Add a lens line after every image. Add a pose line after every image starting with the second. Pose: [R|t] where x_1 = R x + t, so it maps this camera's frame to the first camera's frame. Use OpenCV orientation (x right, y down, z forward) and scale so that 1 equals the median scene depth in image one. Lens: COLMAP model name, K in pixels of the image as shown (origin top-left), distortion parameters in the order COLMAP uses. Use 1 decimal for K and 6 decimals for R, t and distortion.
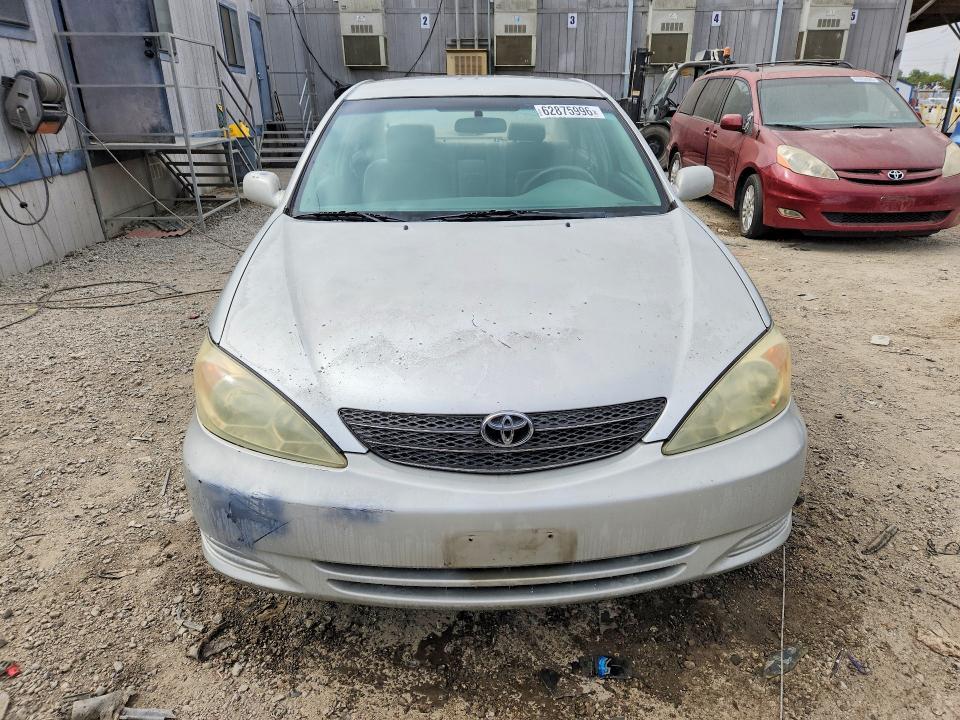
lens RADIAL K [[629.9, 0, 480.0], [0, 629.9, 360.0], [0, 0, 1]] dist [-0.002055, -0.000449]
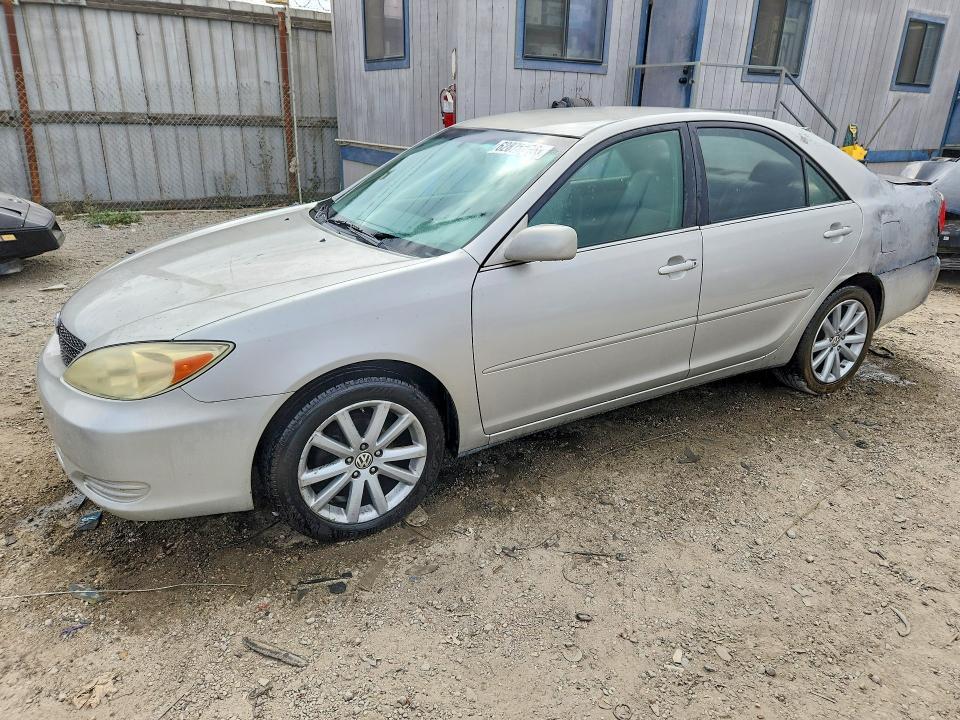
lens RADIAL K [[629.9, 0, 480.0], [0, 629.9, 360.0], [0, 0, 1]] dist [-0.002055, -0.000449]
pose [[0.471786, 0.335450, -0.815409, 0.384750], [-0.360360, 0.917394, 0.168906, -0.090992], [0.804710, 0.214153, 0.553696, 0.197288]]
